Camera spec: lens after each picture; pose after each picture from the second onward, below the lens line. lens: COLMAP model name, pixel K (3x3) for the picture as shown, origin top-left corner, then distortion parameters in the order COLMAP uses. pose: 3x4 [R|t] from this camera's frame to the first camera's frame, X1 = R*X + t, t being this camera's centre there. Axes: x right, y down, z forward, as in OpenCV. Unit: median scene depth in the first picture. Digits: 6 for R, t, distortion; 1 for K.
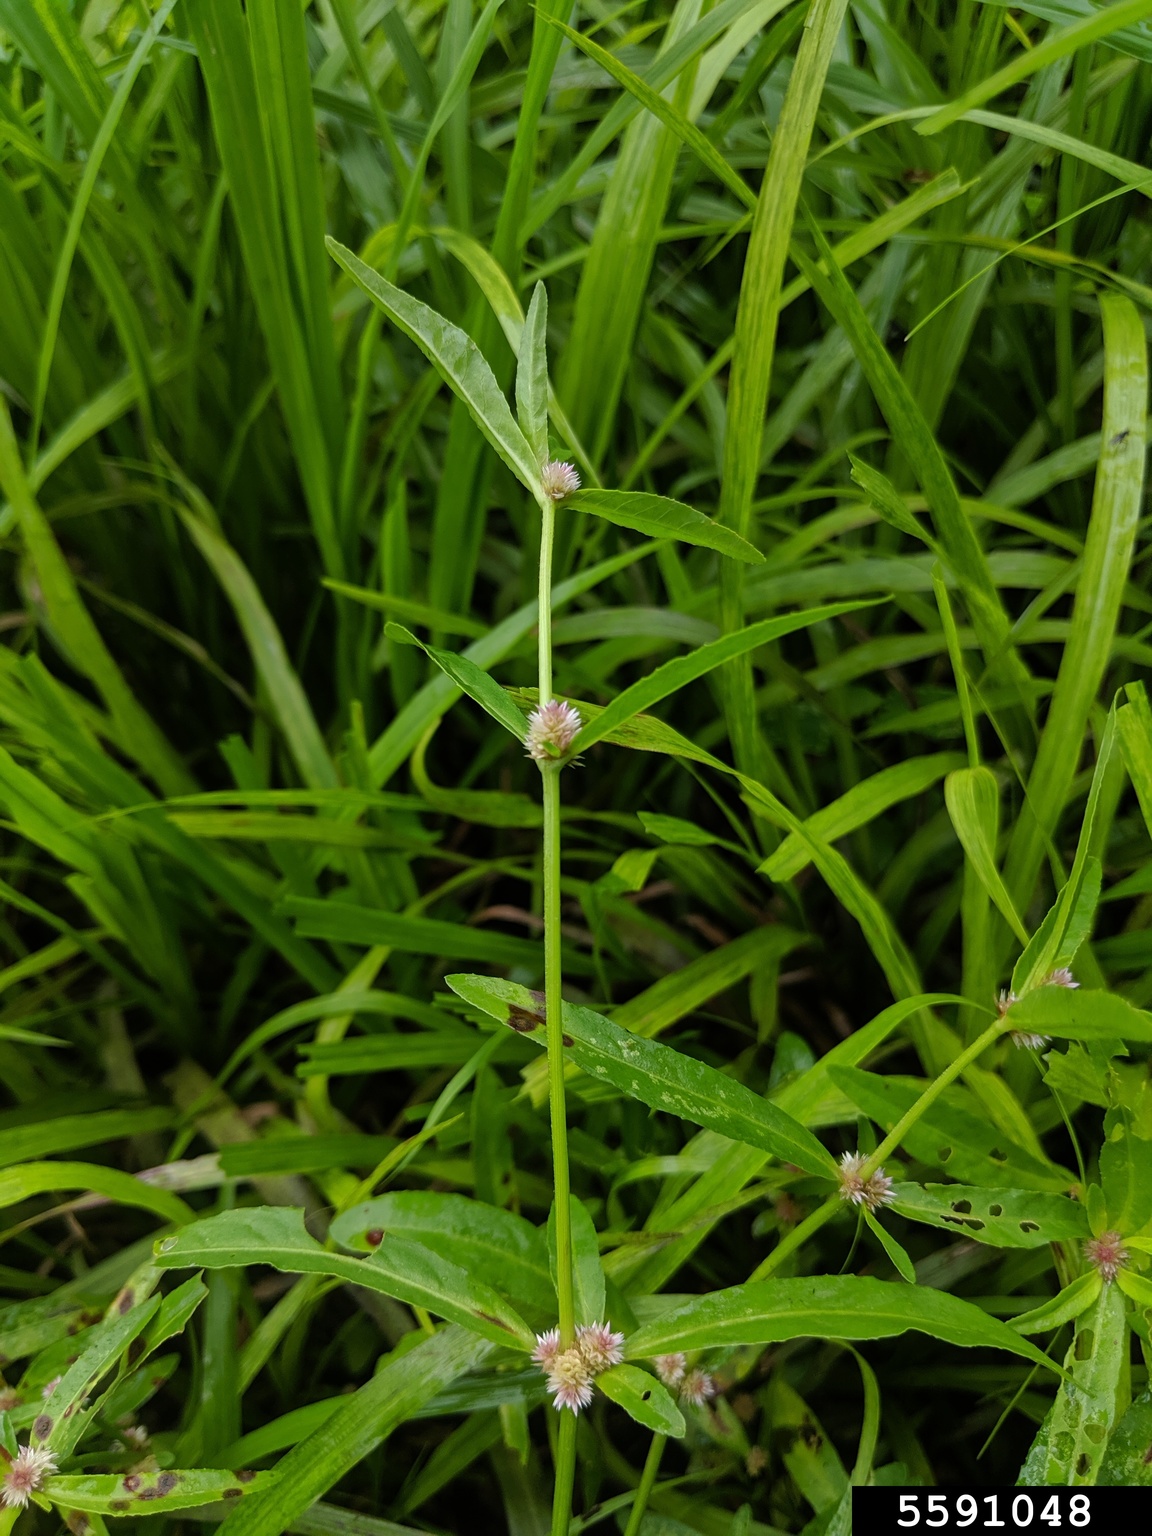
lens RADIAL K [[1231.0, 0, 553.4], [0, 1231.0, 770.0], [0, 0, 1]] dist [0.007541, -0.079663]
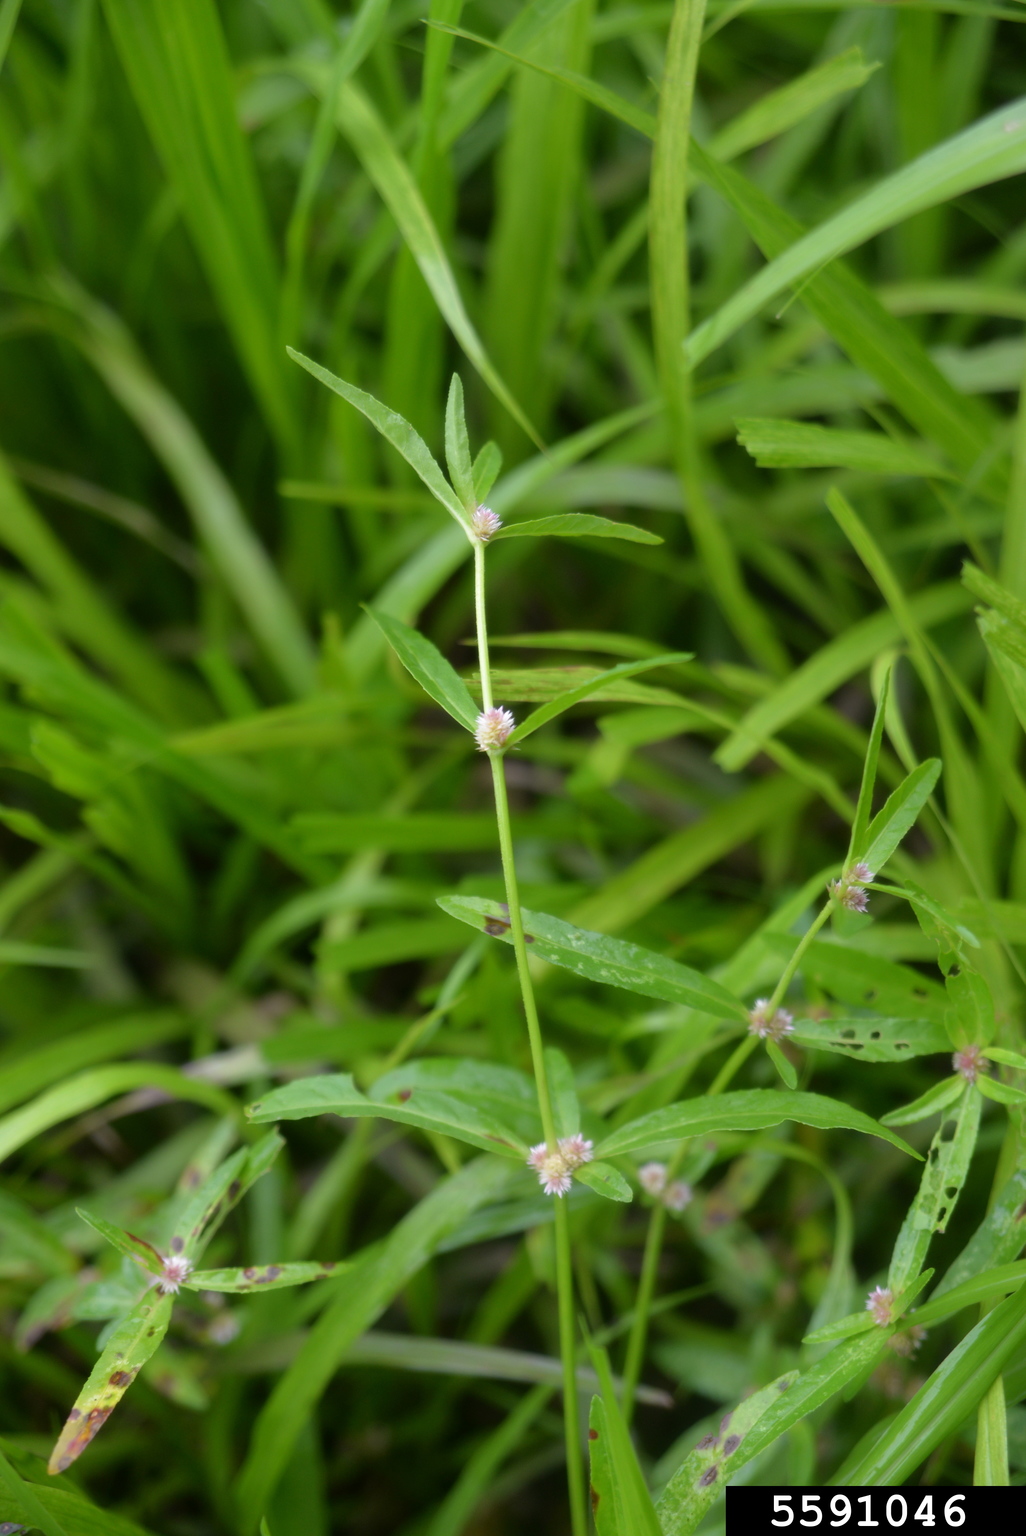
lens RADIAL K [[1934.1, 0, 513.0], [0, 1934.1, 768.0], [0, 0, 1]] dist [0.007102, 0.009465]
pose [[0.994527, -0.085422, -0.060158, 0.129553], [0.094084, 0.982601, 0.160137, -0.293422], [0.045432, -0.164921, 0.985260, -1.024378]]
